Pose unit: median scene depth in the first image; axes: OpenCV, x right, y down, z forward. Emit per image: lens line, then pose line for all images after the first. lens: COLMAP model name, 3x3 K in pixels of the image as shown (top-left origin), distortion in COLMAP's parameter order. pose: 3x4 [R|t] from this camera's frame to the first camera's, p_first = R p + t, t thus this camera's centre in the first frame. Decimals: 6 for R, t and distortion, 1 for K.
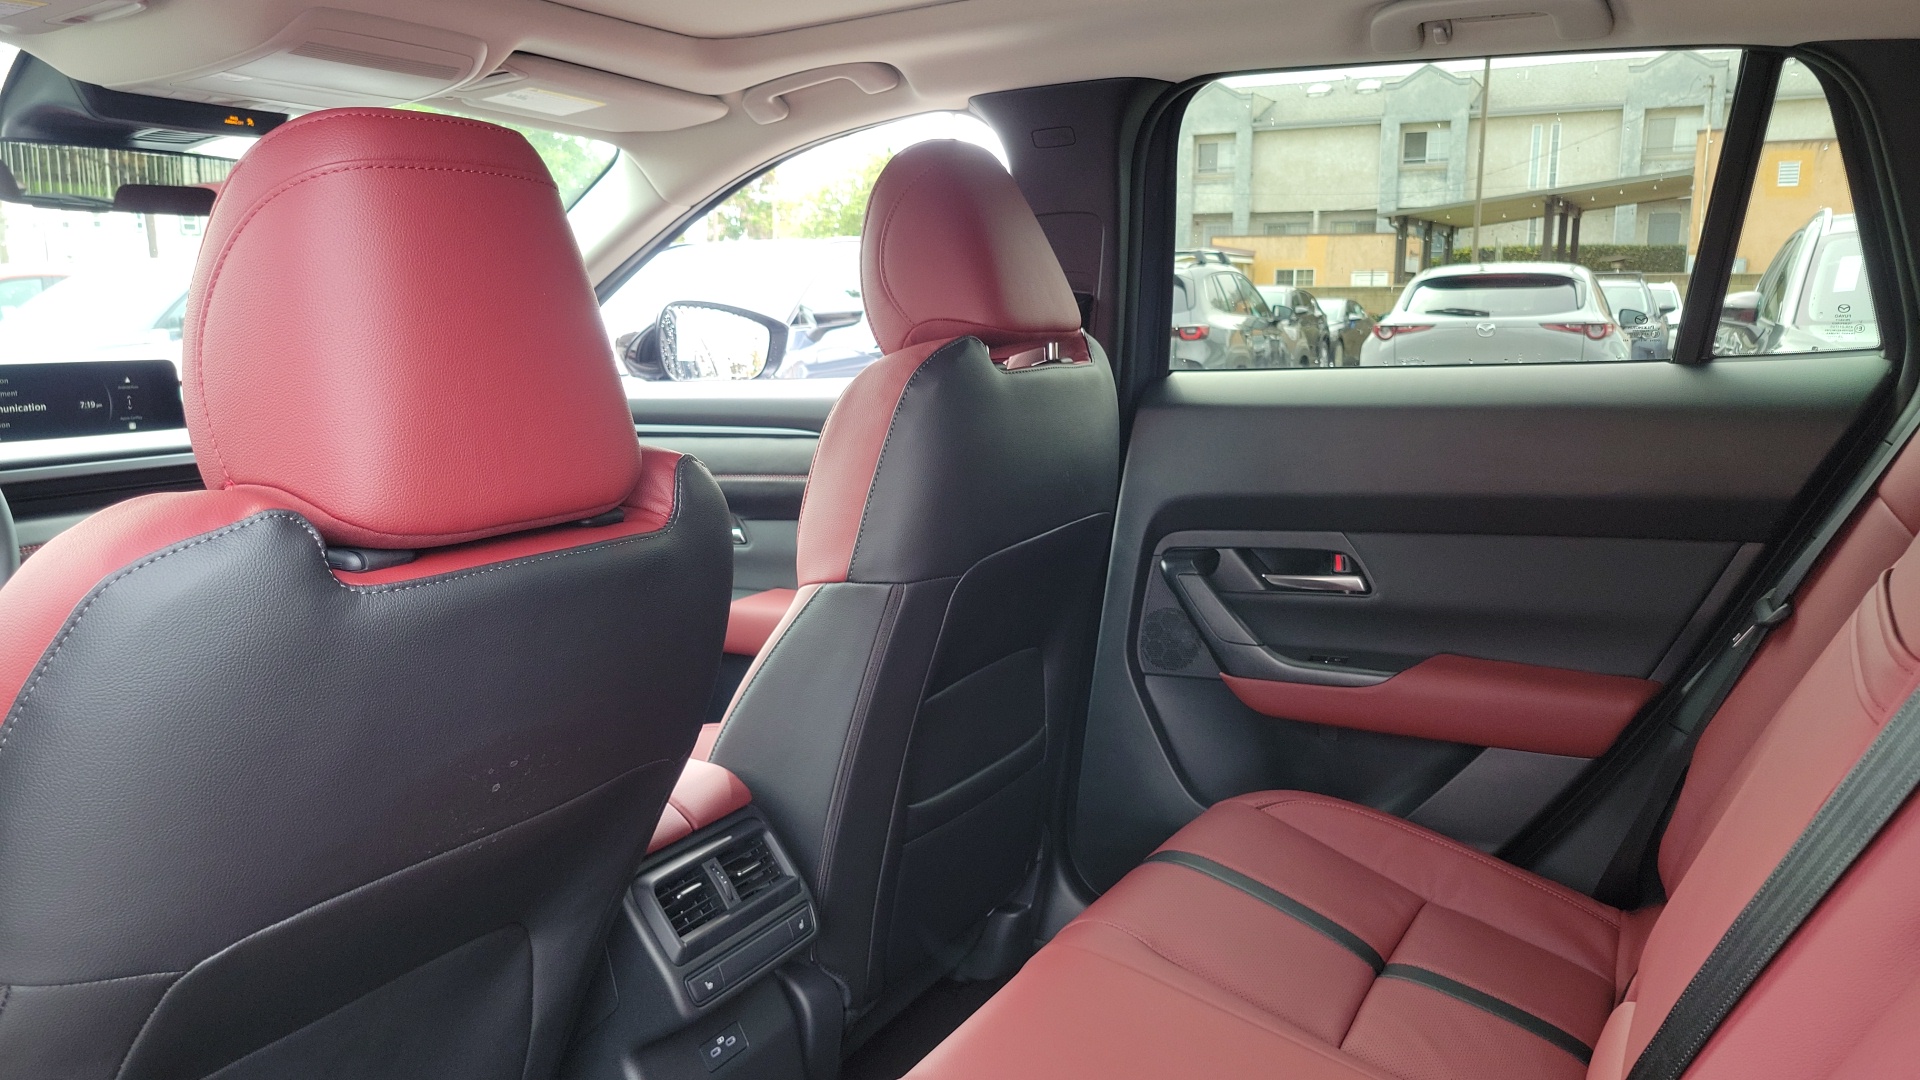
lens RADIAL K [[1476.0, 0, 958.9], [0, 1476.0, 527.7], [0, 0, 1]] dist [0.040775, -0.018830]
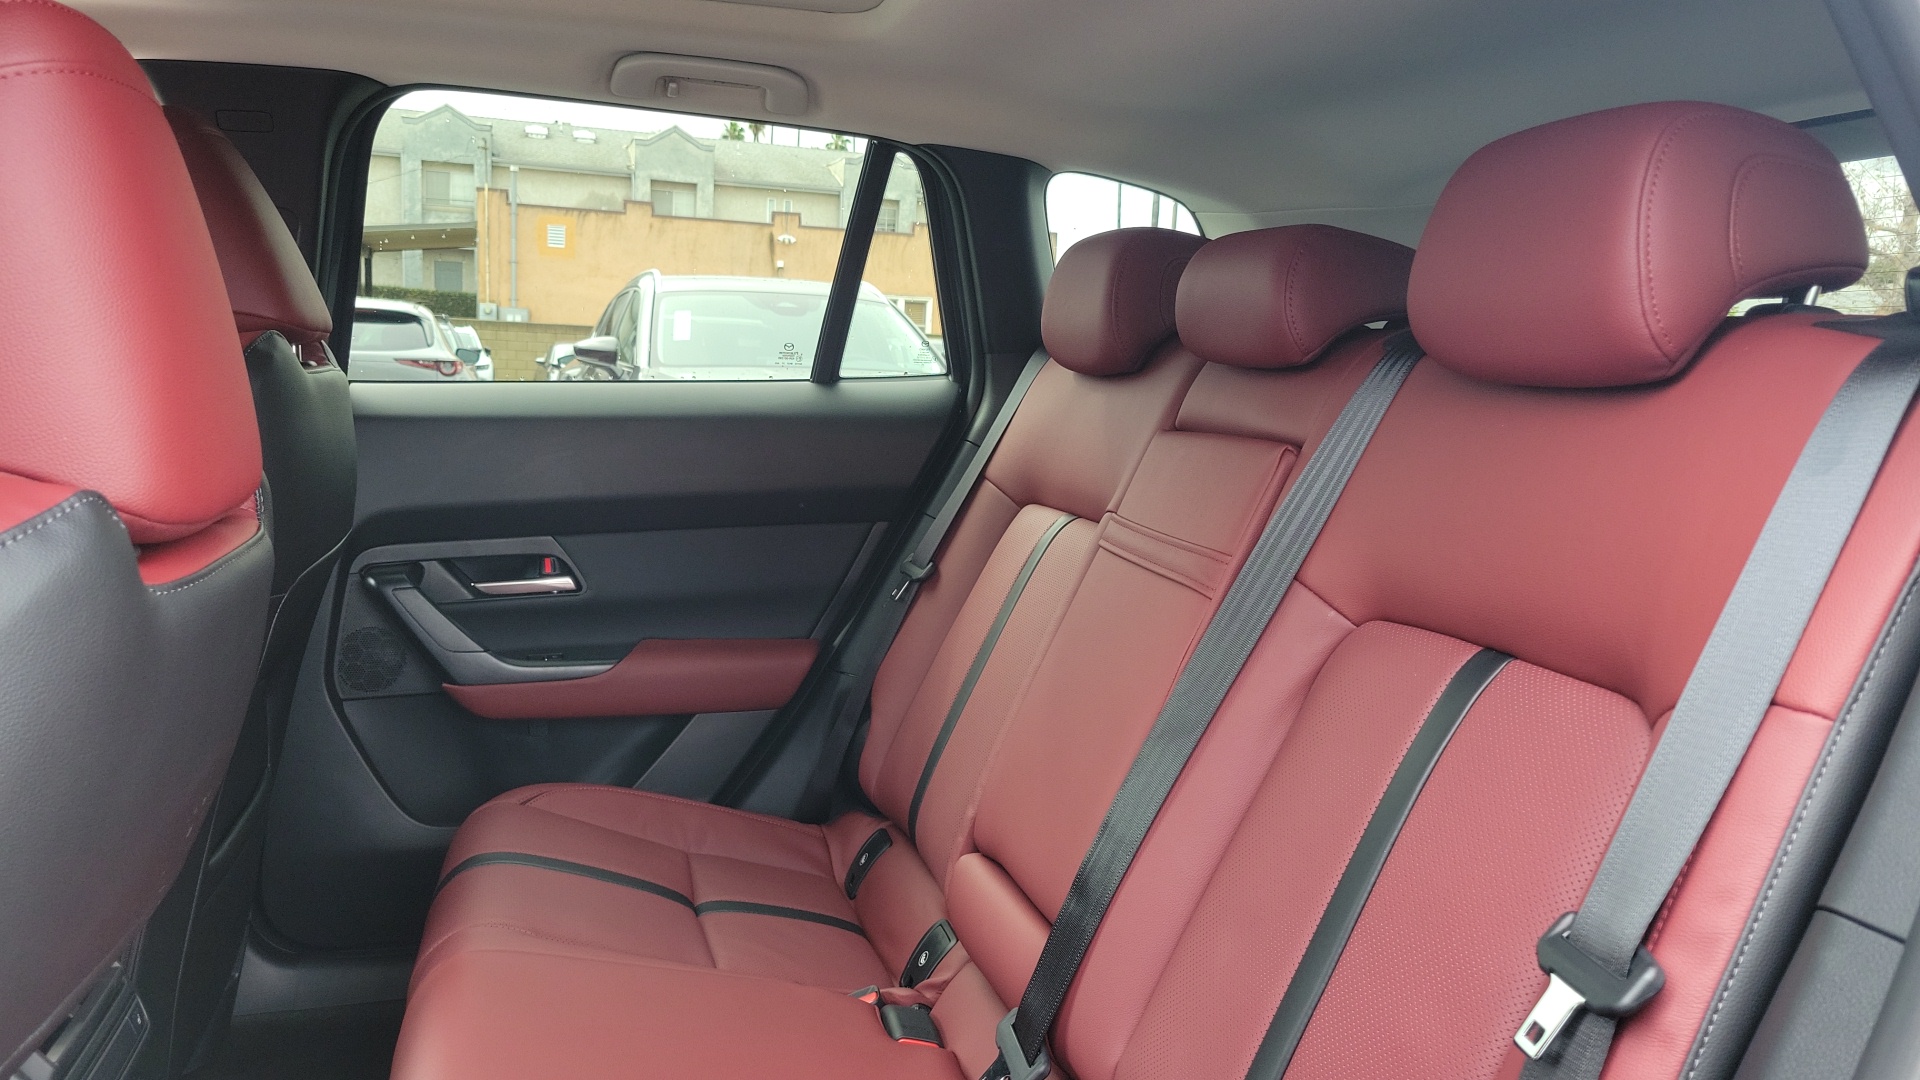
lens RADIAL K [[1476.0, 0, 960.0], [0, 1476.0, 548.8], [0, 0, 1]] dist [0.040775, -0.018830]
pose [[0.700755, -0.059945, 0.710879, -0.295828], [0.069425, 0.997464, 0.015676, 0.016179], [-0.710016, 0.038368, 0.703139, 0.044996]]
